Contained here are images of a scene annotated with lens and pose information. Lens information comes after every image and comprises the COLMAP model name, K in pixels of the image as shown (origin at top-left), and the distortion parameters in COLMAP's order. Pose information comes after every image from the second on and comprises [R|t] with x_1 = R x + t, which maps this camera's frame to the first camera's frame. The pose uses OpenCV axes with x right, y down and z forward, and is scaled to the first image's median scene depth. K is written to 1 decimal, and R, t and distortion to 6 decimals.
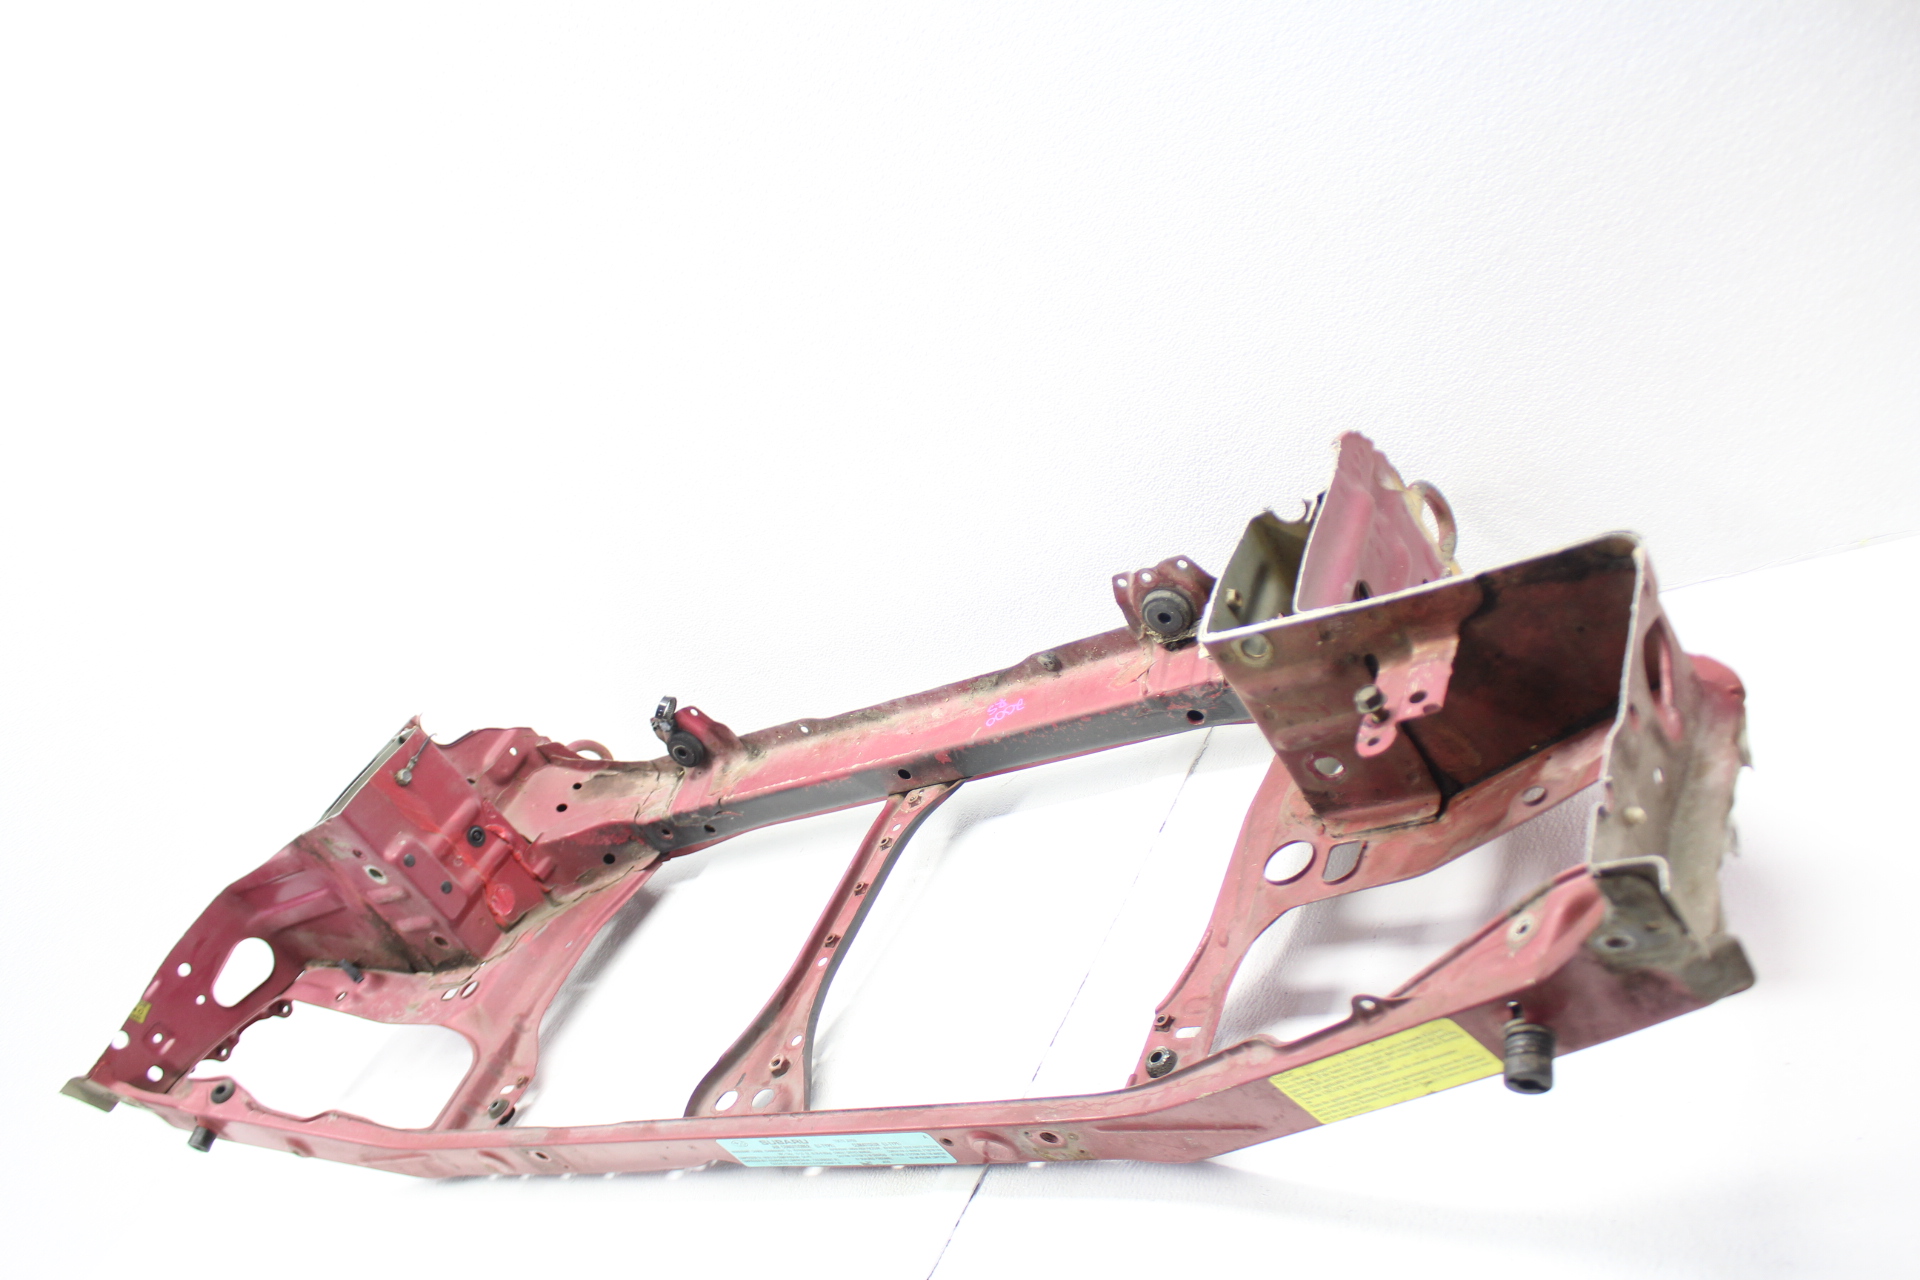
lens RADIAL K [[1675.5, 0, 960.0], [0, 1675.5, 640.0], [0, 0, 1]] dist [-0.159801, 0.132859]
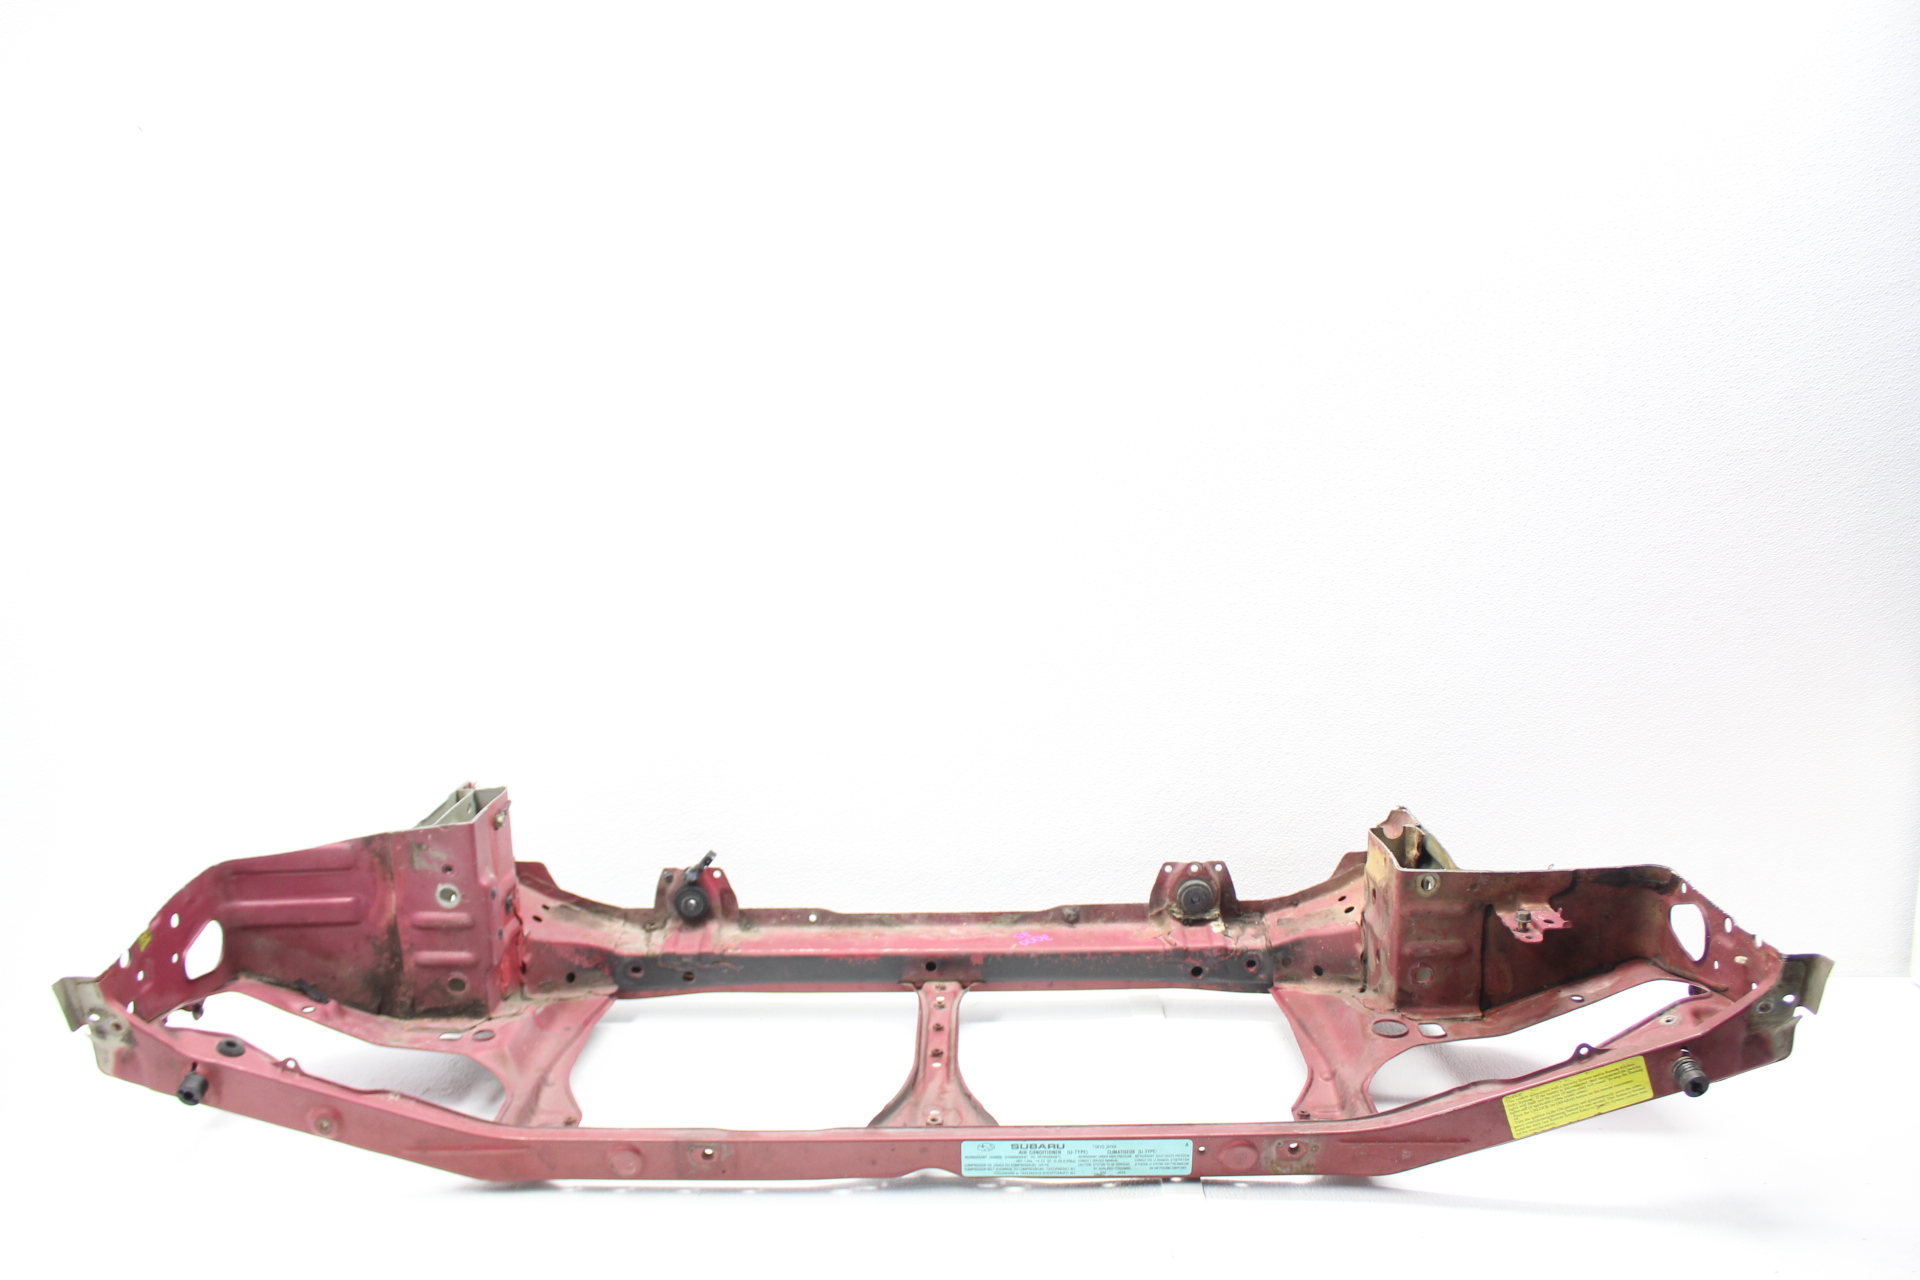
lens RADIAL K [[1675.5, 0, 960.0], [0, 1675.5, 640.0], [0, 0, 1]] dist [-0.159801, 0.132859]
pose [[0.759811, 0.440393, 0.478269, -0.758550], [-0.213037, 0.863670, -0.456826, 0.456873], [-0.614249, 0.245212, 0.750046, -0.009988]]
